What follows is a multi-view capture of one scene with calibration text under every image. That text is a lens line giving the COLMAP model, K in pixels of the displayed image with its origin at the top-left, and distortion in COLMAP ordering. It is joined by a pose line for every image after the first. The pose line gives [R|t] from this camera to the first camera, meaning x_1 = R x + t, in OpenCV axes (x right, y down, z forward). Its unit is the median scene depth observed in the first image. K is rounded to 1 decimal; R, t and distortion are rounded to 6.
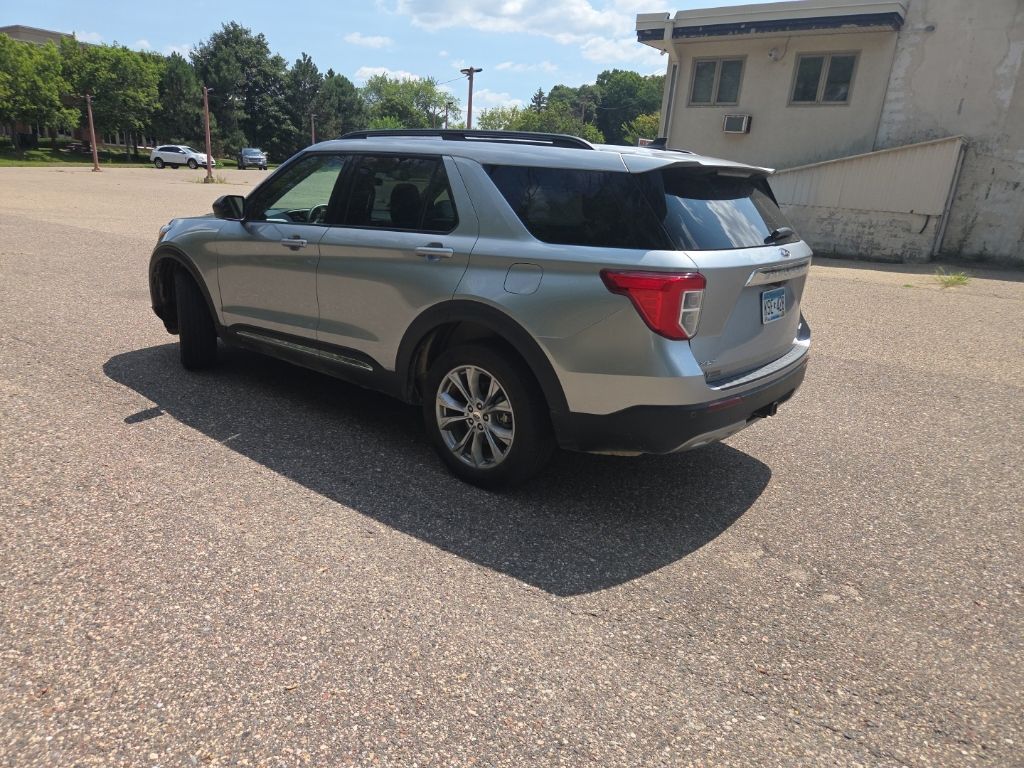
lens RADIAL K [[653.2, 0, 509.6], [0, 653.2, 390.9], [0, 0, 1]] dist [0.062785, -0.043754]
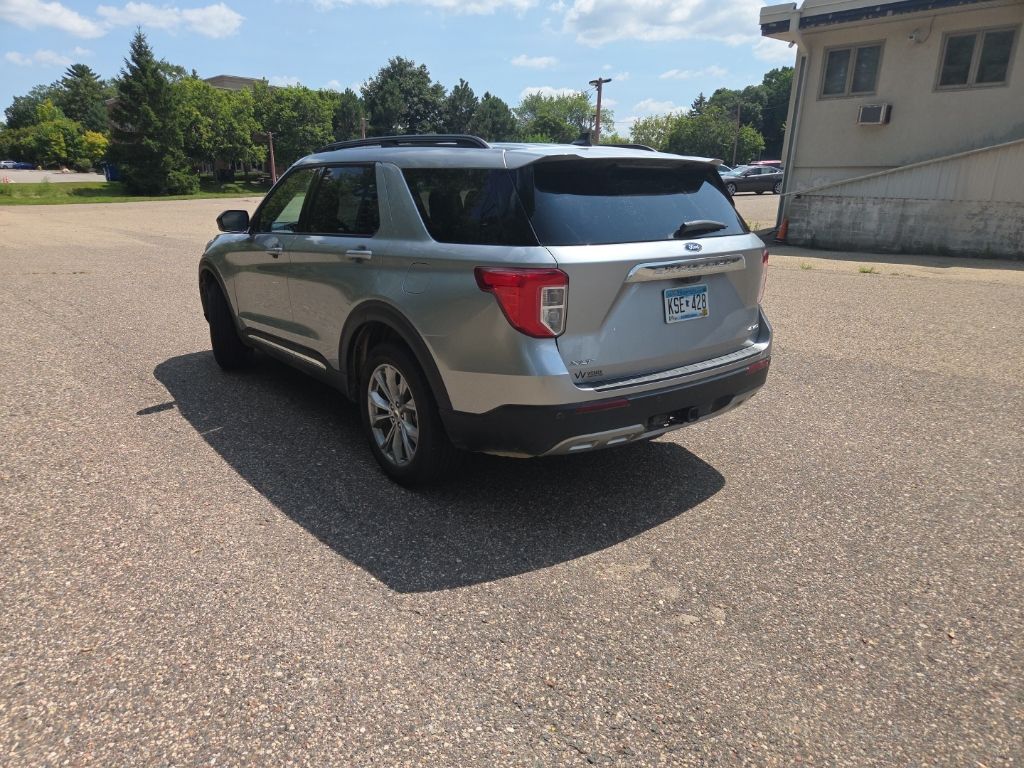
lens RADIAL K [[653.2, 0, 509.6], [0, 653.2, 390.9], [0, 0, 1]] dist [0.062785, -0.043754]
pose [[0.977164, 0.019245, -0.211614, 0.326312], [-0.022917, 0.999626, -0.014911, 0.012434], [0.211247, 0.019420, 0.977240, 0.037446]]
